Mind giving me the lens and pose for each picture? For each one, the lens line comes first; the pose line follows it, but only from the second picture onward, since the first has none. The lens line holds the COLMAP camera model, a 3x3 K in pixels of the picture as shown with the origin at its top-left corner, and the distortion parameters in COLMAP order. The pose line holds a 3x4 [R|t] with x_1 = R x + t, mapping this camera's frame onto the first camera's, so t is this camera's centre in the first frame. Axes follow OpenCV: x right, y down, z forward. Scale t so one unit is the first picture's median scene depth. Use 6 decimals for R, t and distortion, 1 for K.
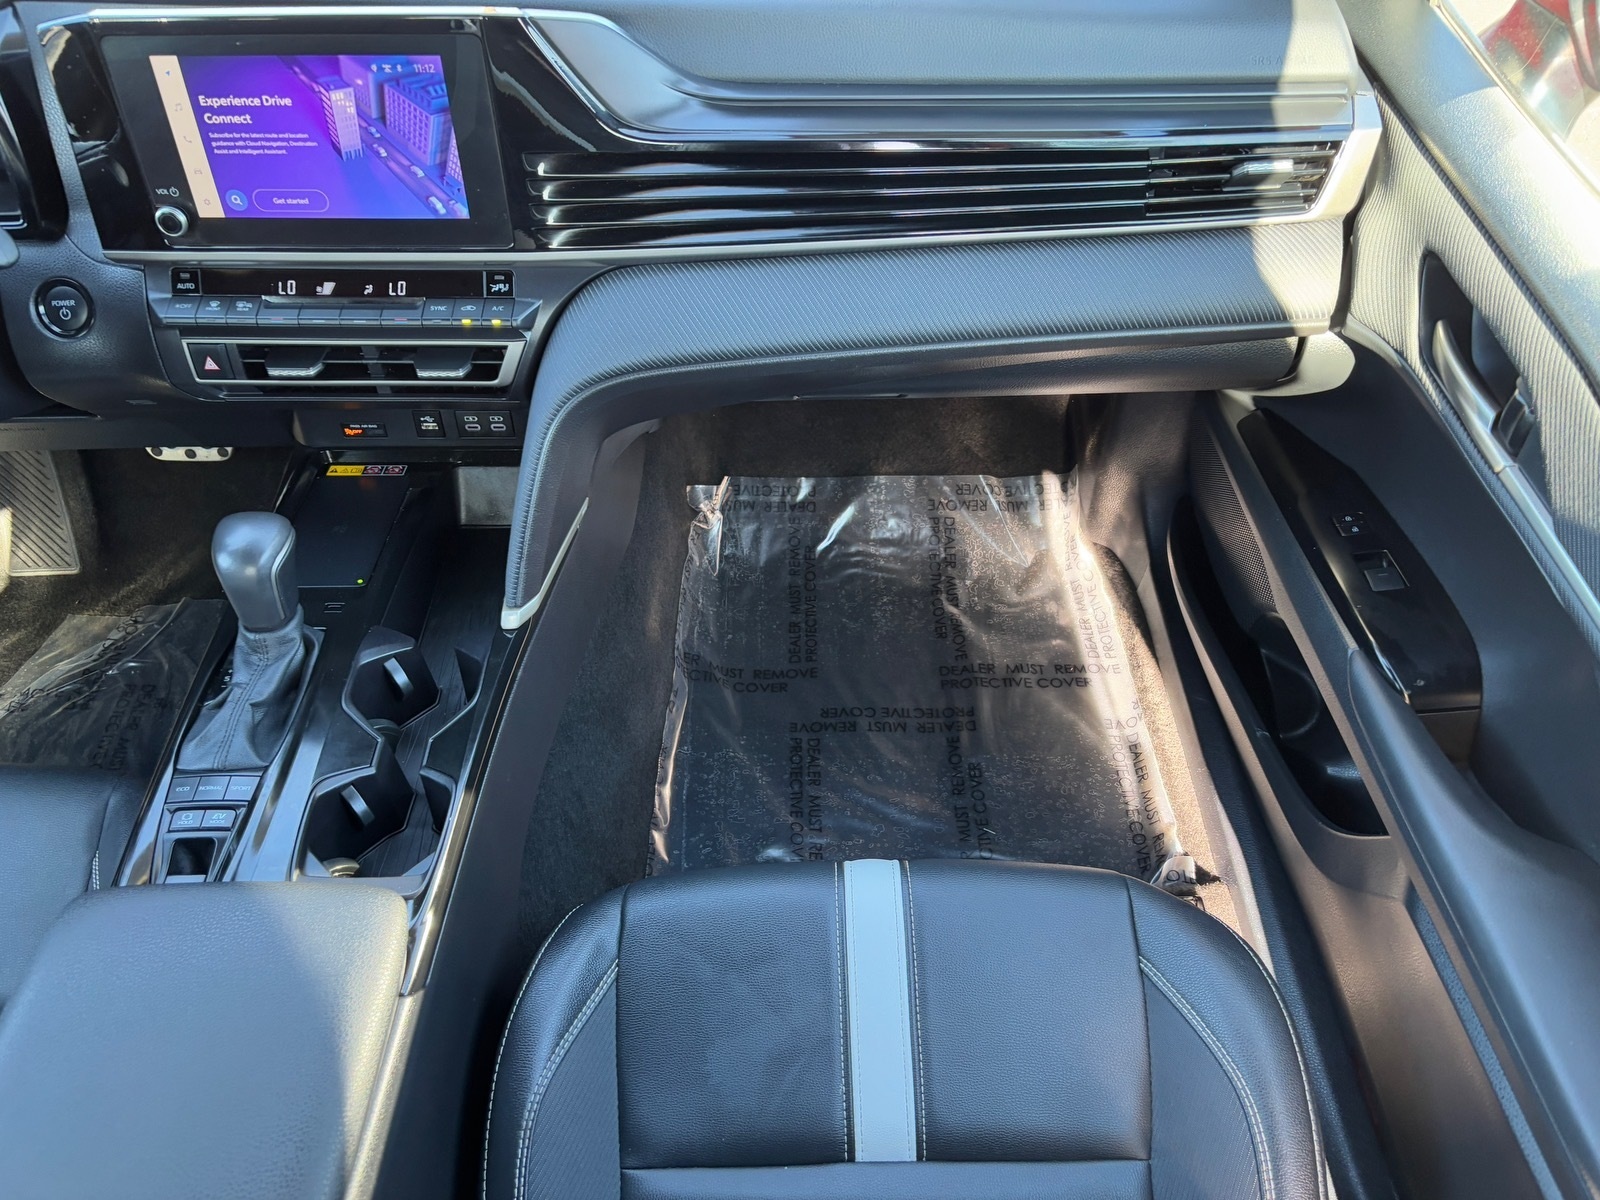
lens RADIAL K [[1224.1, 0, 807.0], [0, 1224.1, 615.6], [0, 0, 1]] dist [0.035386, -0.040804]
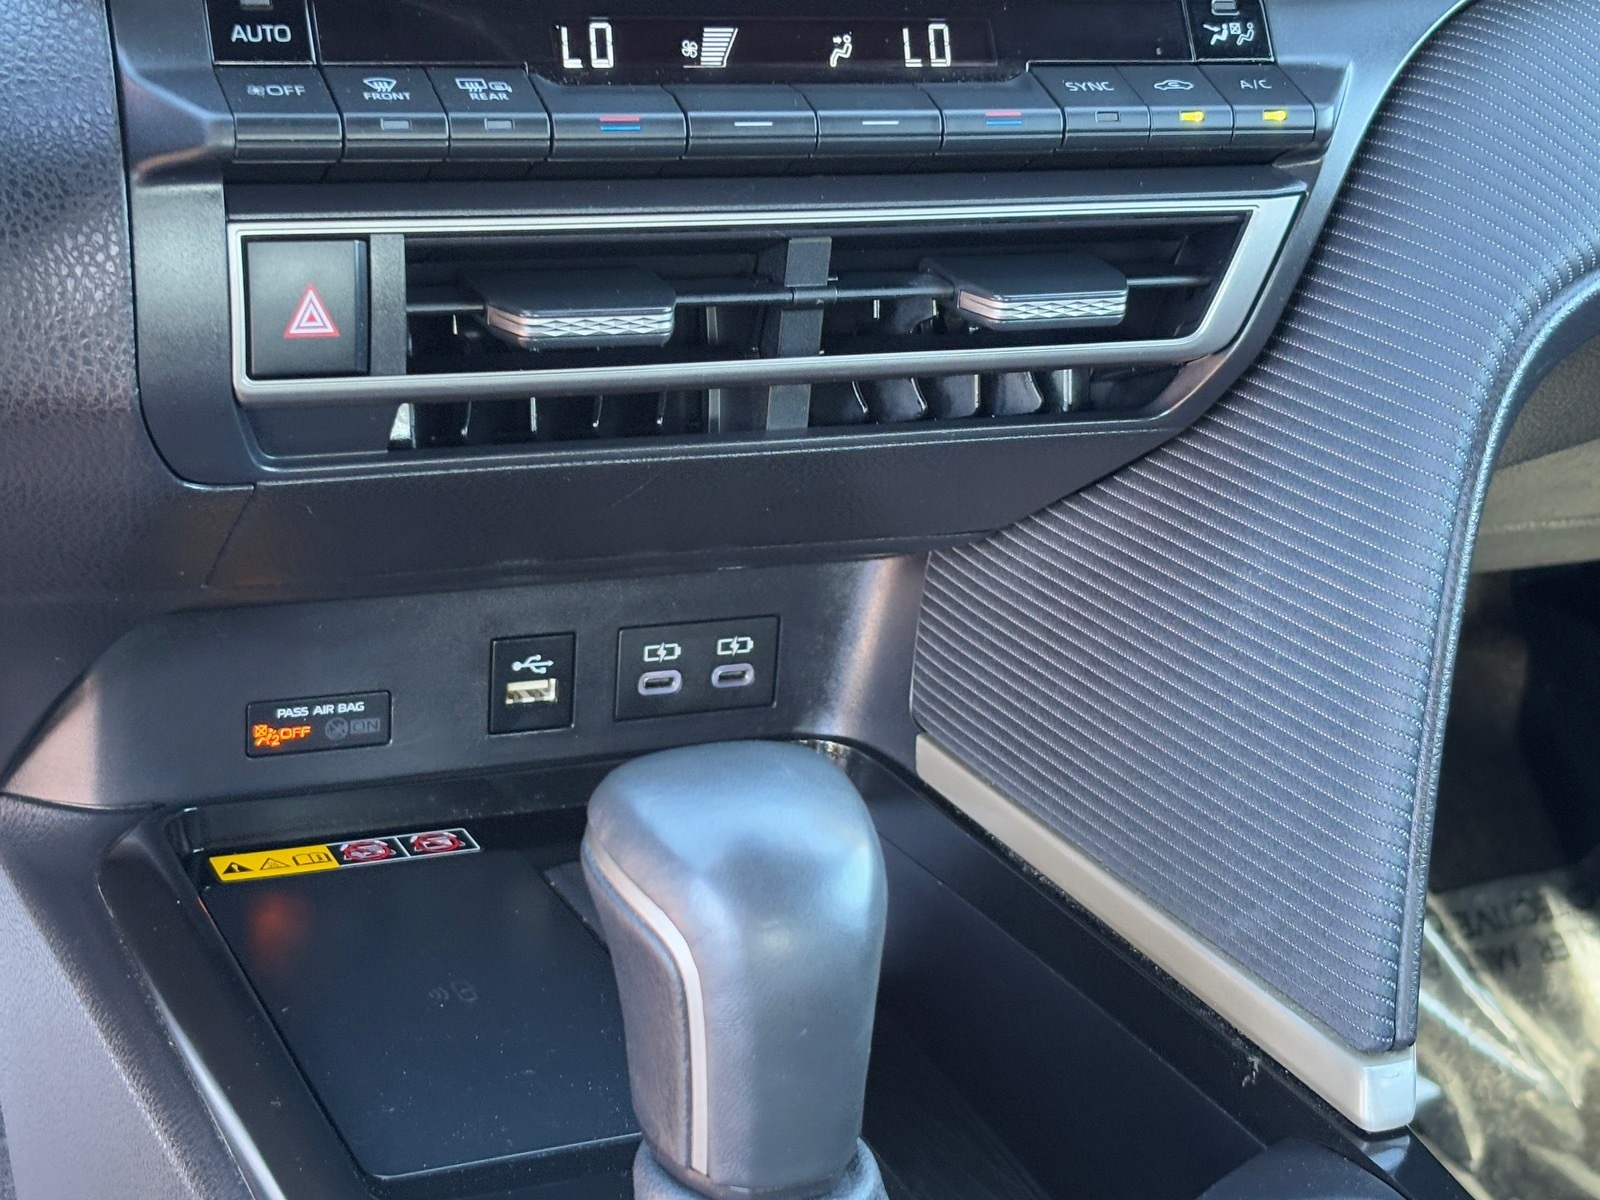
lens RADIAL K [[2812.7, 0, 774.2], [0, 2812.7, 622.9], [0, 0, 1]] dist [0.137338, 0.000000]
pose [[0.915241, -0.078073, 0.395269, -0.654014], [0.216927, 0.922201, -0.320138, 0.085955], [-0.339523, 0.378748, 0.860972, 0.451776]]
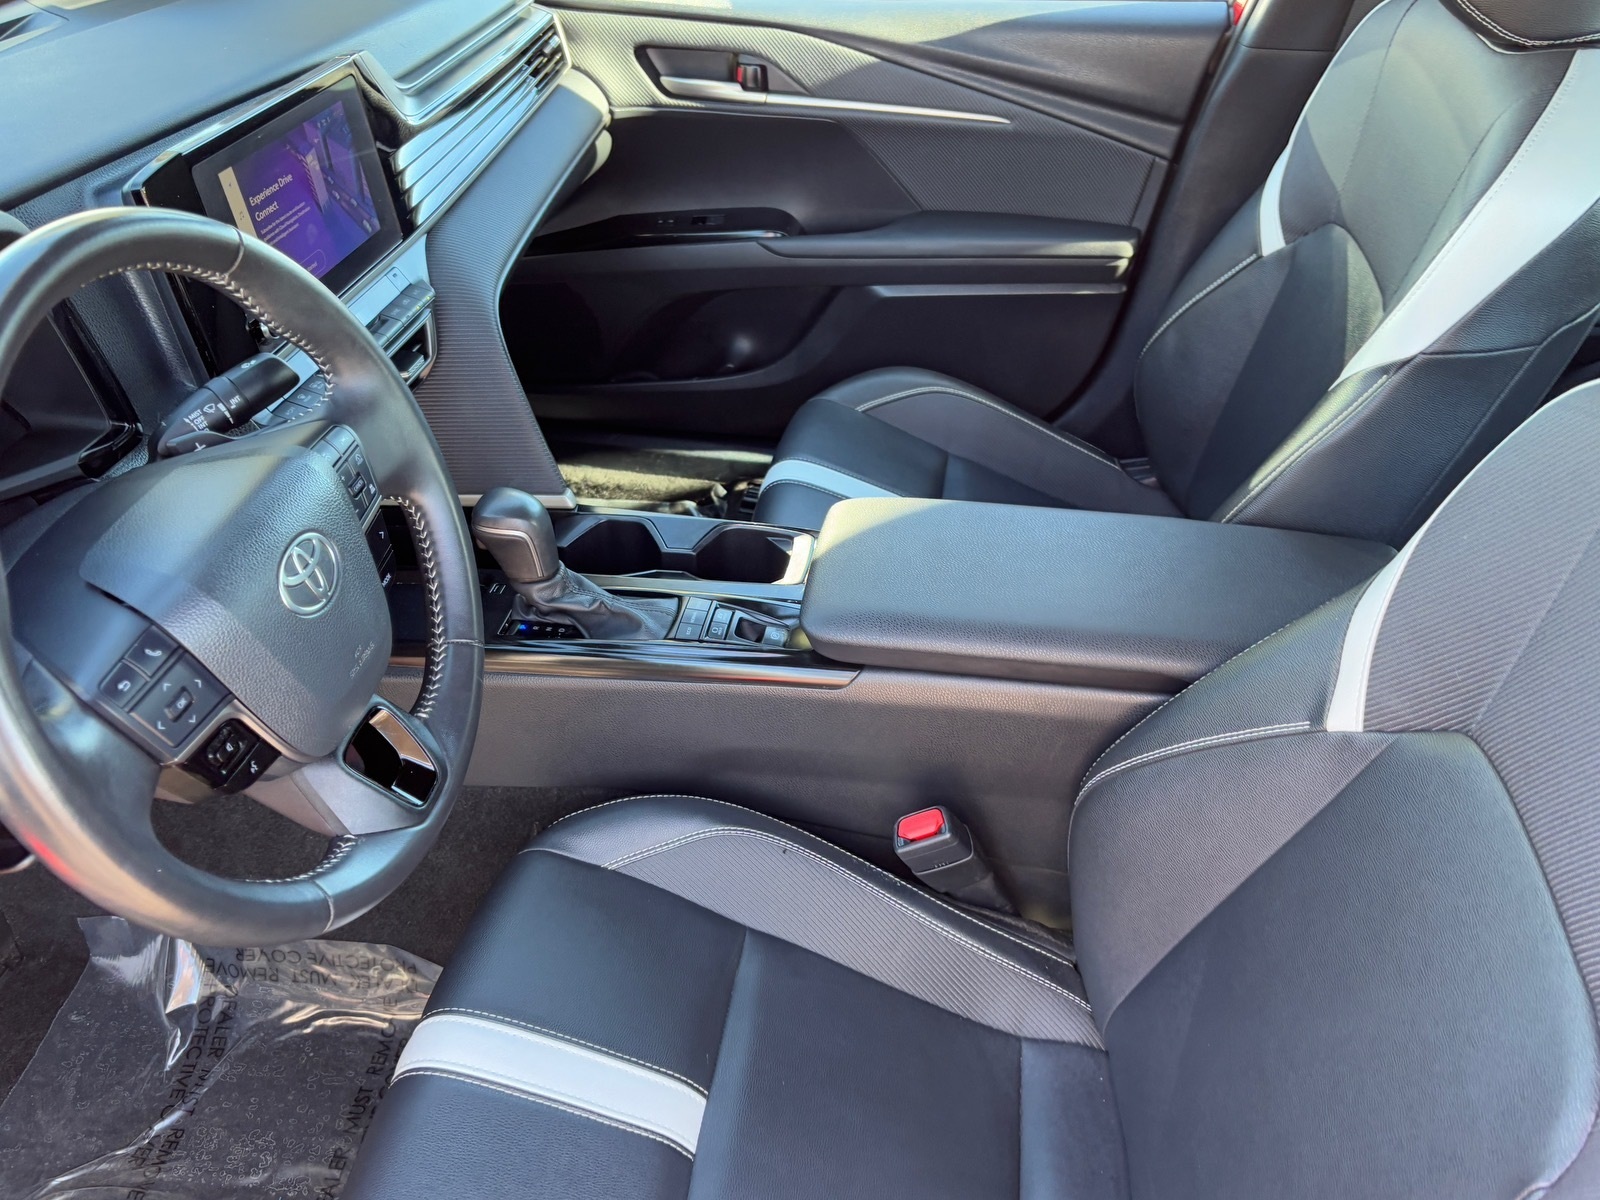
lens RADIAL K [[1327.6, 0, 801.1], [0, 1327.6, 597.8], [0, 0, 1]] dist [0.045909, -0.065069]
pose [[0.164537, -0.570100, 0.804931, -1.404442], [0.705871, 0.638056, 0.307622, -0.190555], [-0.688966, 0.517562, 0.507400, 0.214006]]
